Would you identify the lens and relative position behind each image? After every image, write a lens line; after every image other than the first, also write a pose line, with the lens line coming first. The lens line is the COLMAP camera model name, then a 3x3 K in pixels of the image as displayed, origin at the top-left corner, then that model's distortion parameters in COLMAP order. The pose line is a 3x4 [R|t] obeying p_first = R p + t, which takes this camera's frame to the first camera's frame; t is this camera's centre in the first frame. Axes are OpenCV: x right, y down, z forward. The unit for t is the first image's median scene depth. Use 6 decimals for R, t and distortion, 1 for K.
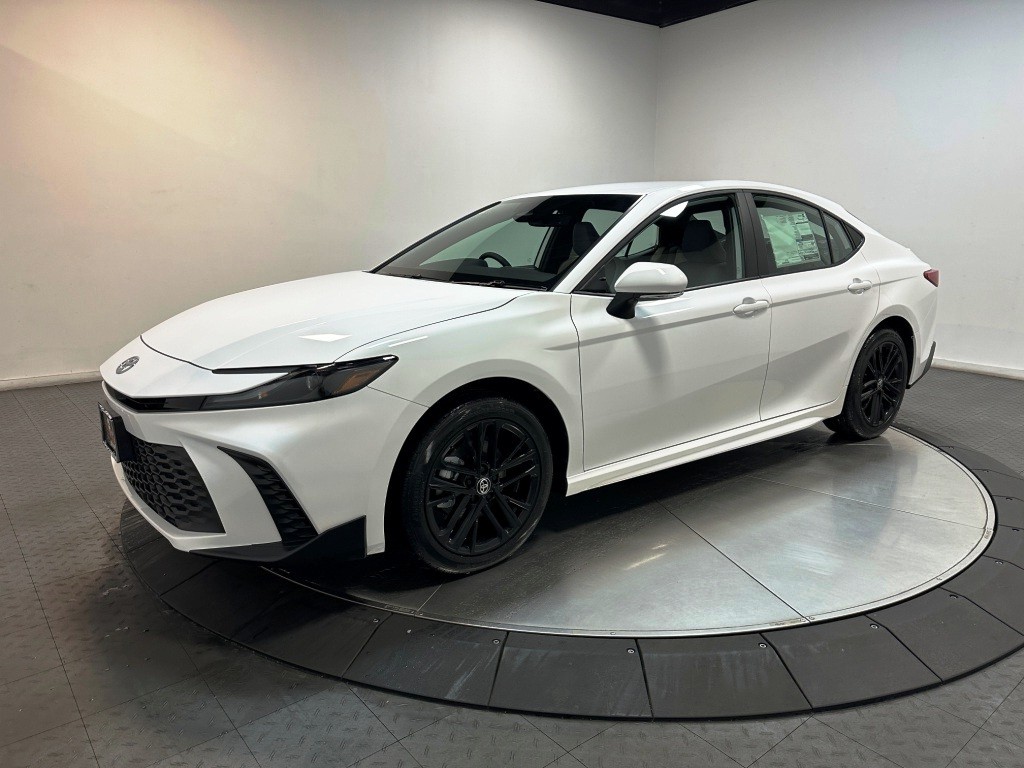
lens RADIAL K [[729.1, 0, 515.6], [0, 729.1, 381.2], [0, 0, 1]] dist [0.136063, -0.171093]
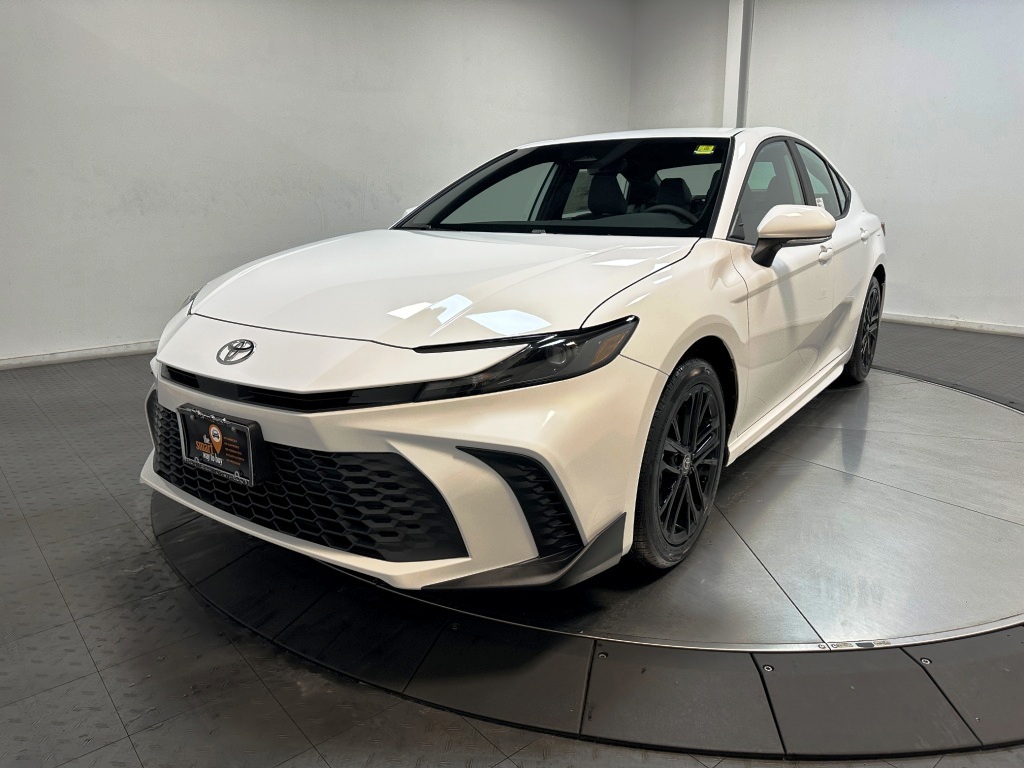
lens RADIAL K [[729.1, 0, 515.6], [0, 729.1, 381.2], [0, 0, 1]] dist [0.136063, -0.171093]
pose [[0.951702, -0.081022, 0.296138, -0.535996], [0.071276, 0.996504, 0.043579, -0.006879], [-0.298634, -0.020366, 0.954150, 0.252455]]
